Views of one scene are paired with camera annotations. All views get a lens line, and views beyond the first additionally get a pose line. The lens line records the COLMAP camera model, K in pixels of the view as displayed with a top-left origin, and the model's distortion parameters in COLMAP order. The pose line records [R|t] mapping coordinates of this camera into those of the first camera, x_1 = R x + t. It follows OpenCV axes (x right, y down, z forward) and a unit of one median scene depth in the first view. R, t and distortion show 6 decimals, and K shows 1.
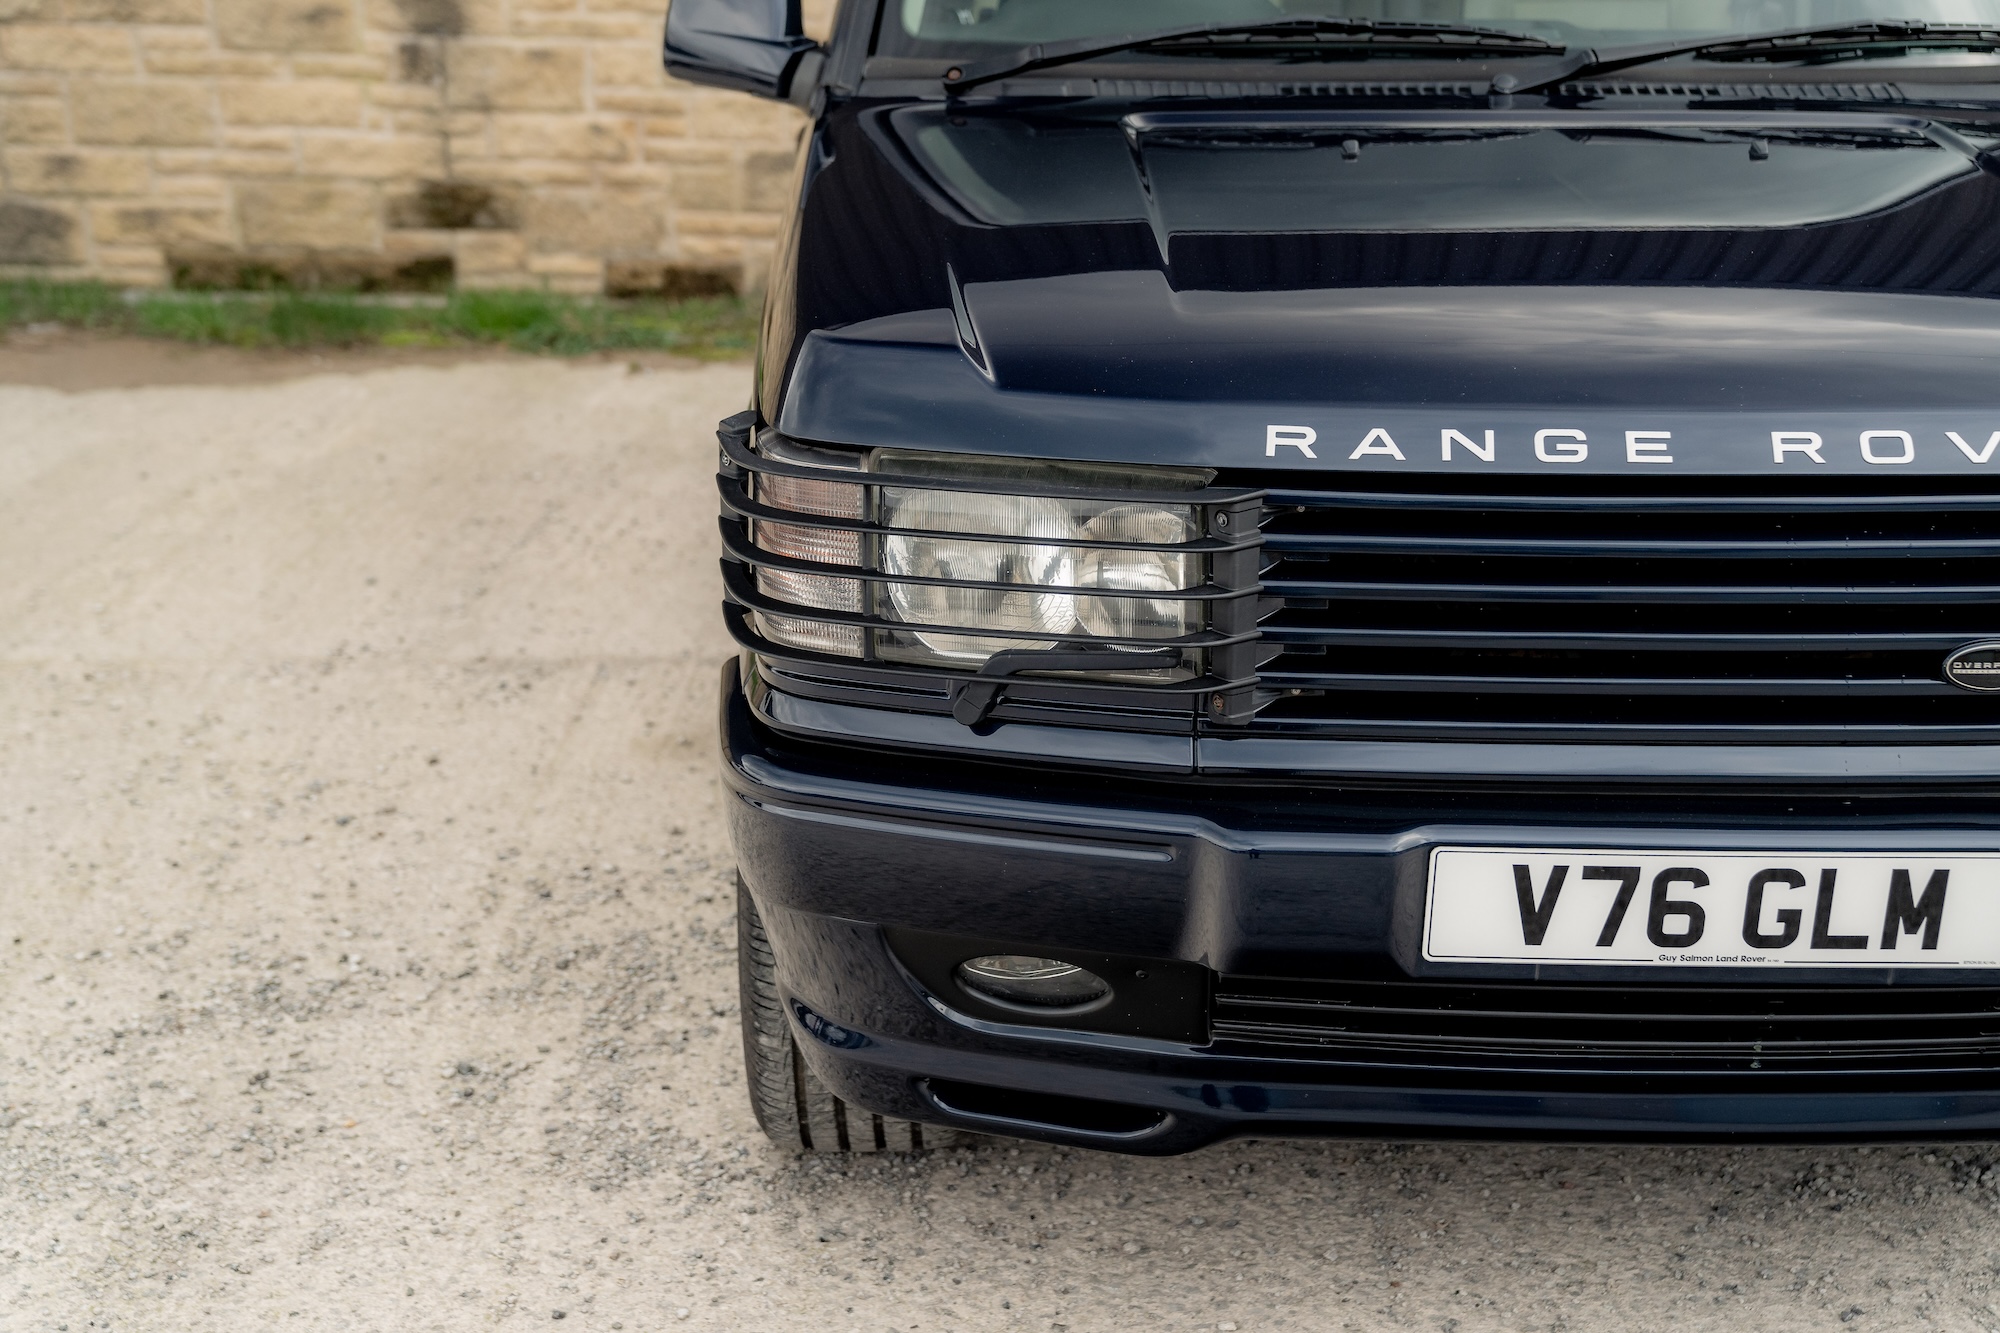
lens RADIAL K [[2710.9, 0, 1006.0], [0, 2710.9, 671.9], [0, 0, 1]] dist [0.079222, -0.000782]
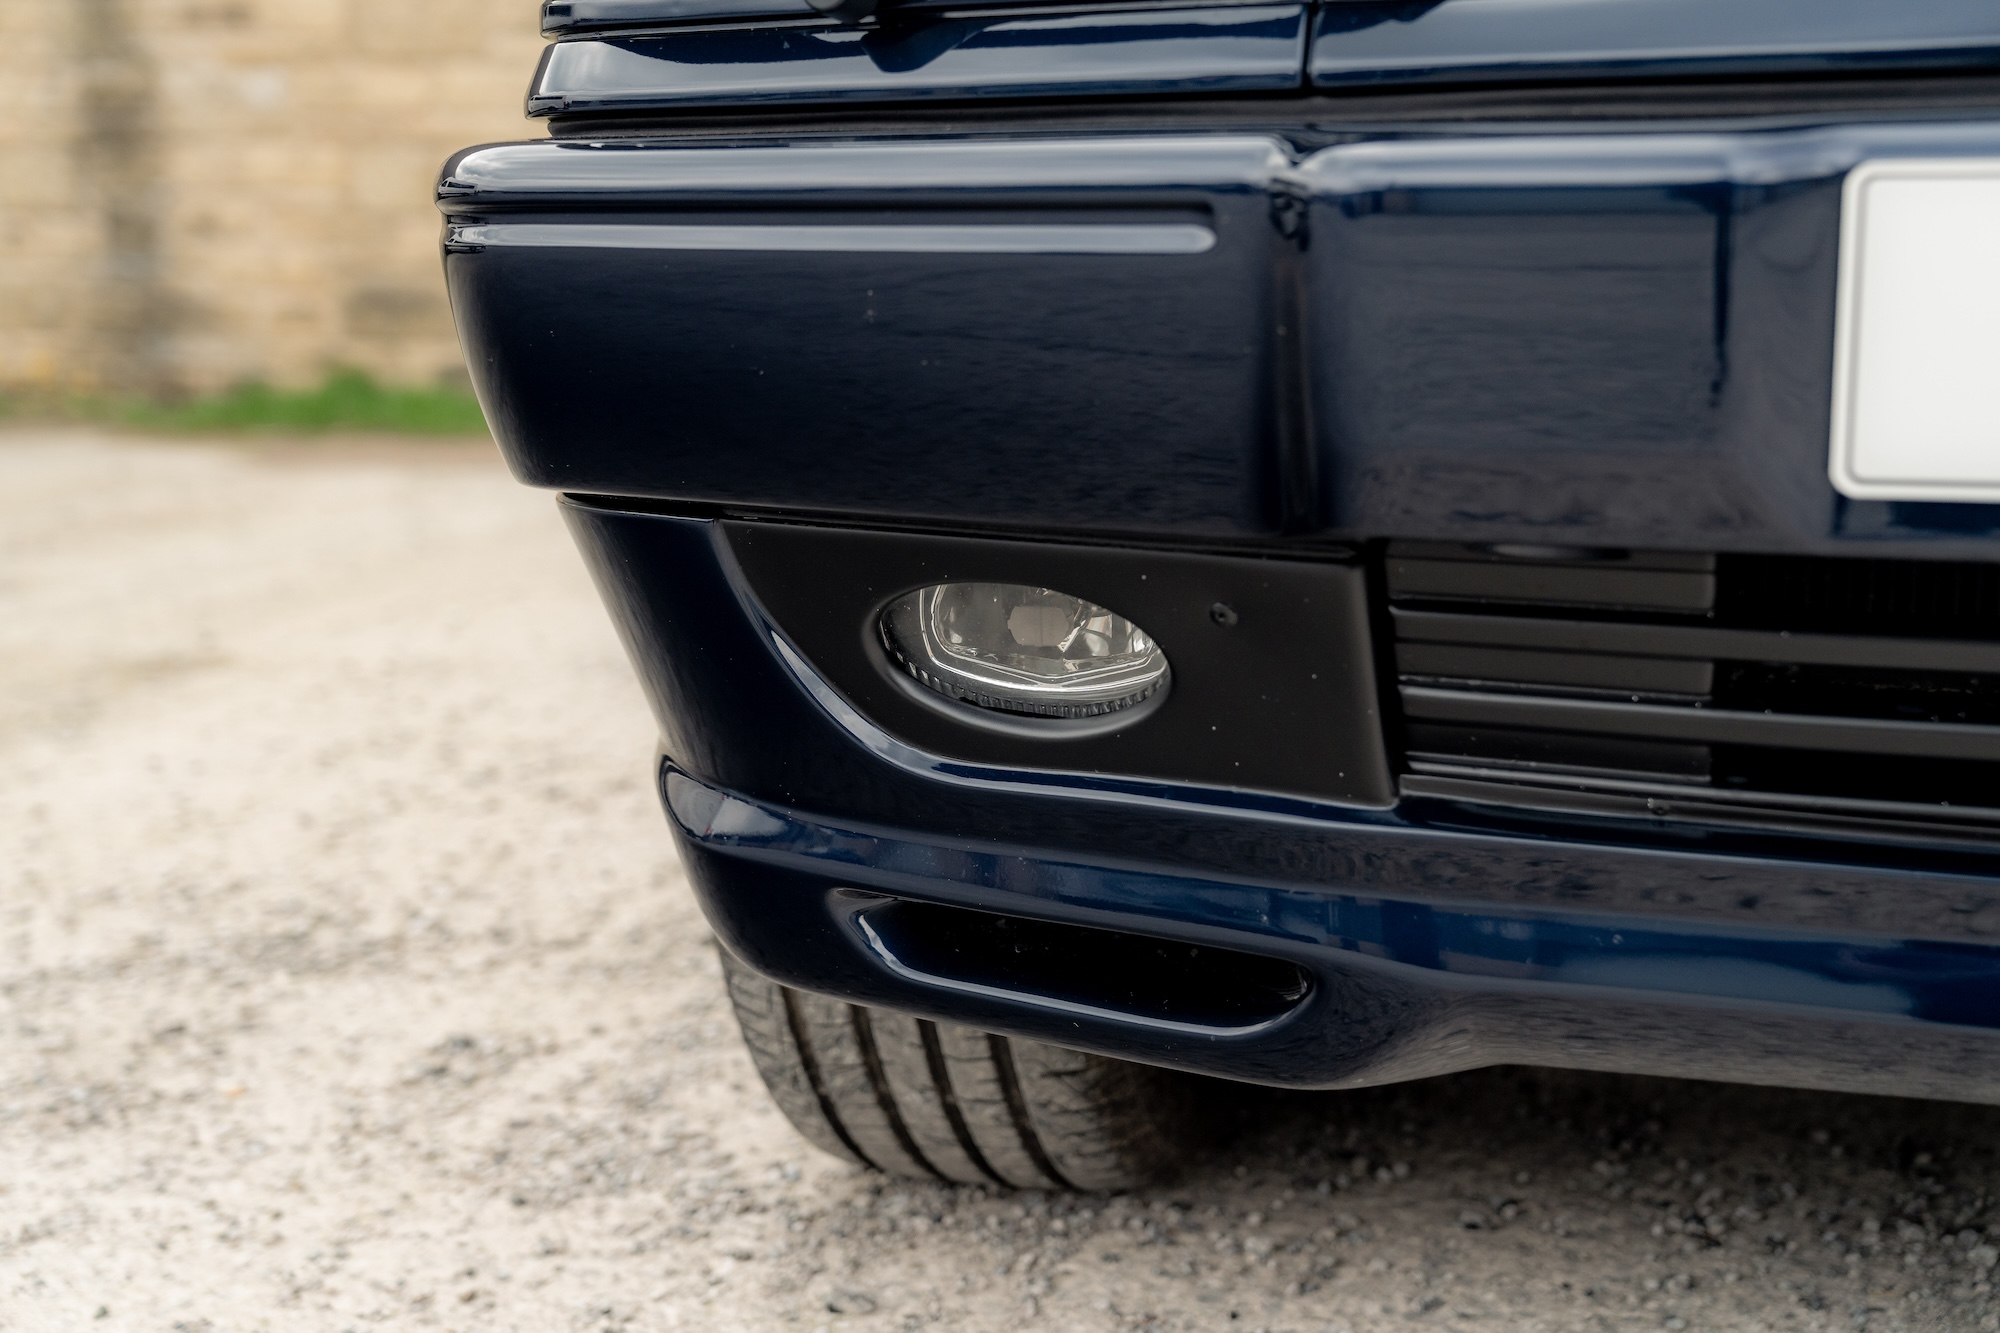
lens RADIAL K [[2805.1, 0, 1000.0], [0, 2805.1, 666.5], [0, 0, 1]] dist [0.081609, -0.029154]
pose [[0.955123, 0.029253, -0.294762, 0.125541], [-0.067666, 0.990346, -0.120976, 0.147843], [0.288378, 0.135492, 0.947882, 0.461643]]
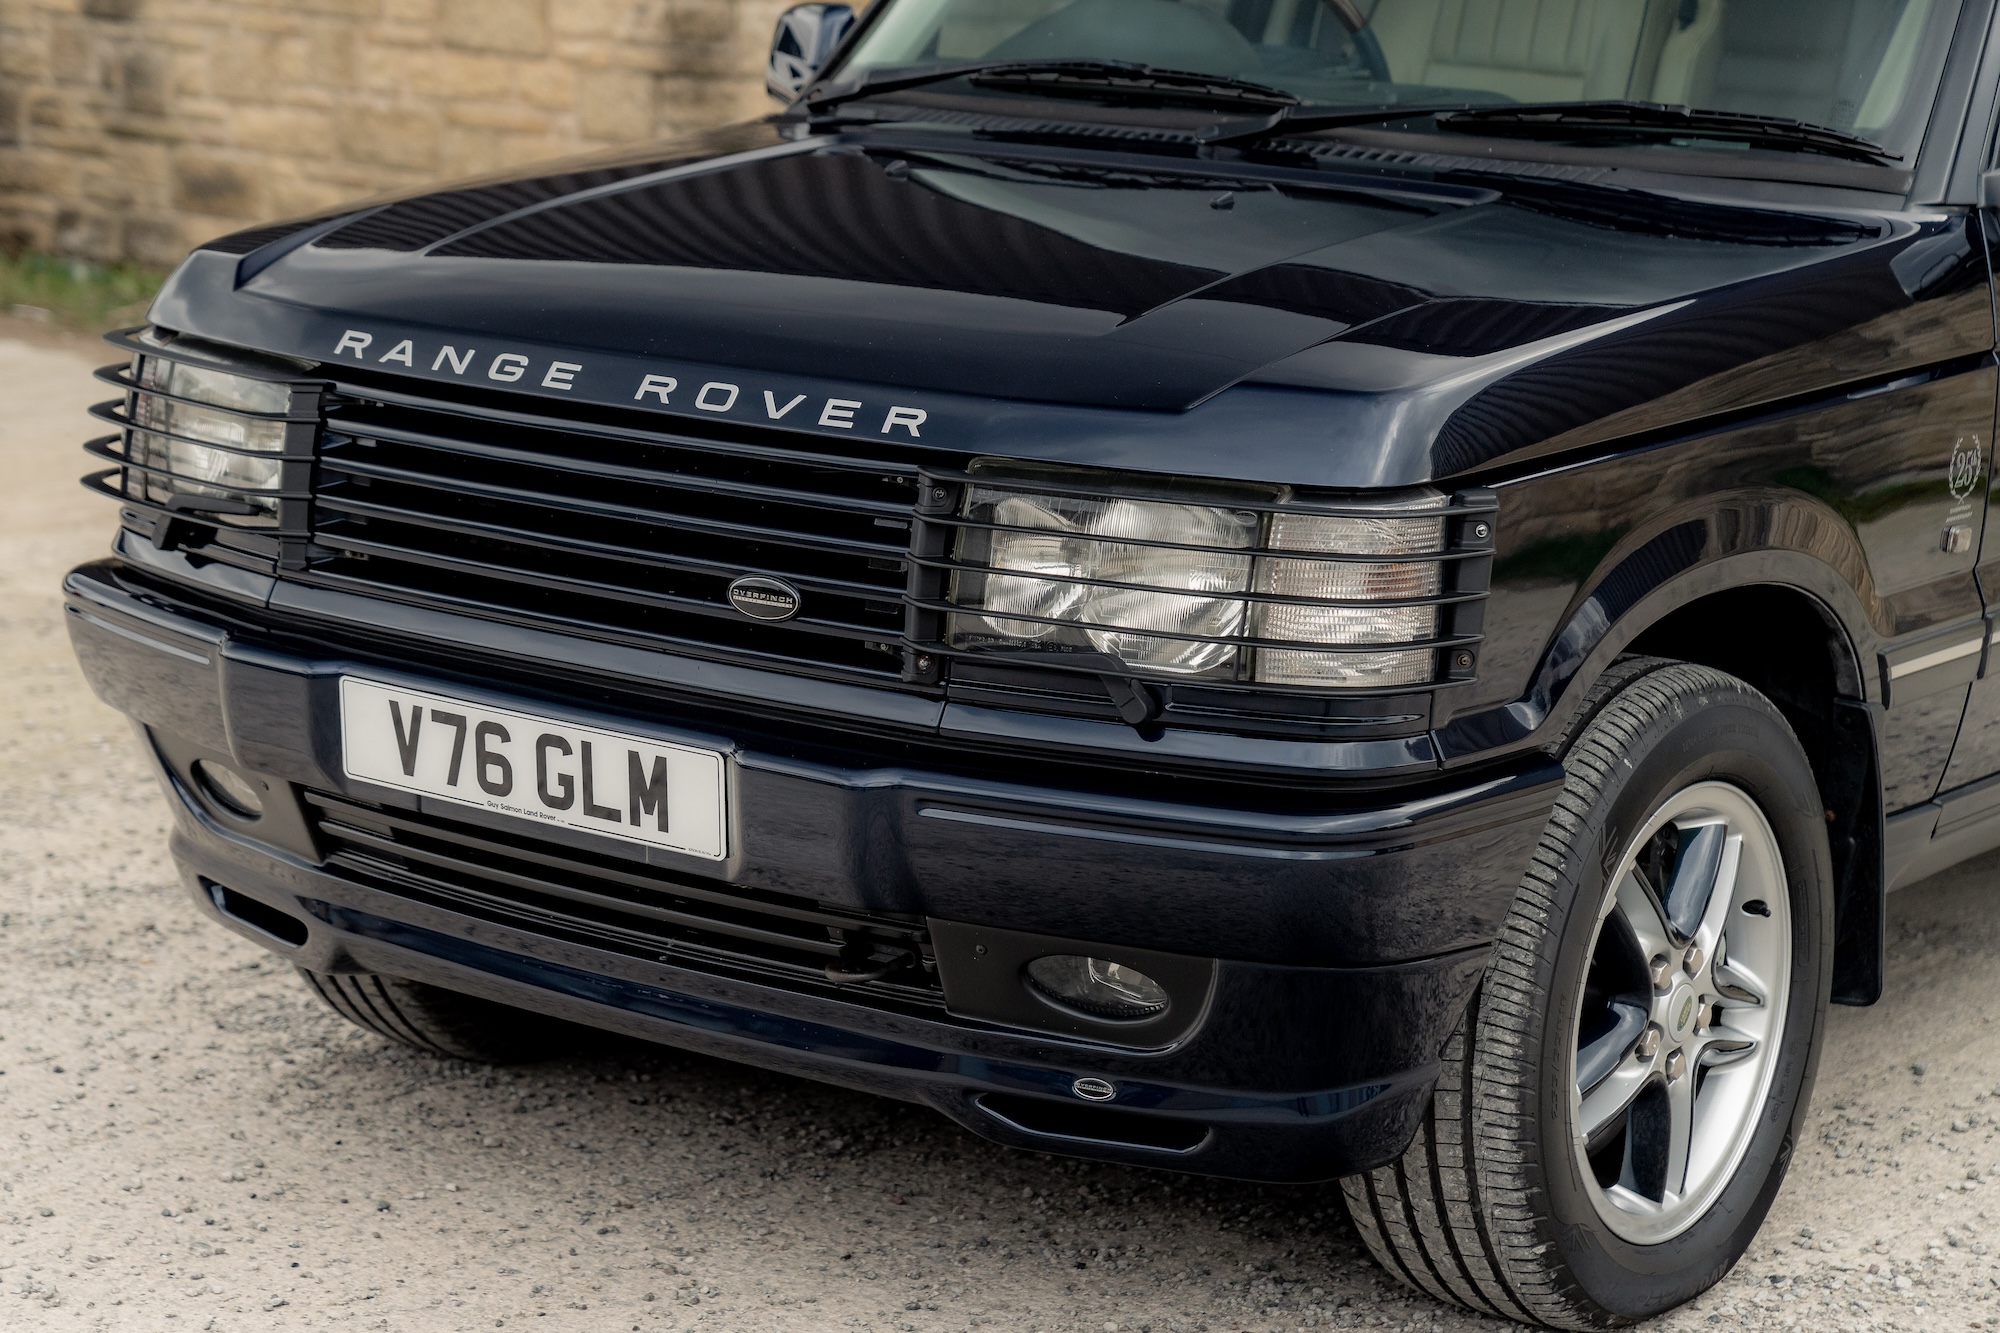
lens RADIAL K [[4476.3, 0, 849.9], [0, 4476.3, 667.0], [0, 0, 1]] dist [0.094104, 0.120663]
pose [[0.781368, 0.135249, -0.609239, 1.202488], [-0.211258, 0.975921, -0.054294, 0.094019], [0.587226, 0.171130, 0.791126, -0.348319]]
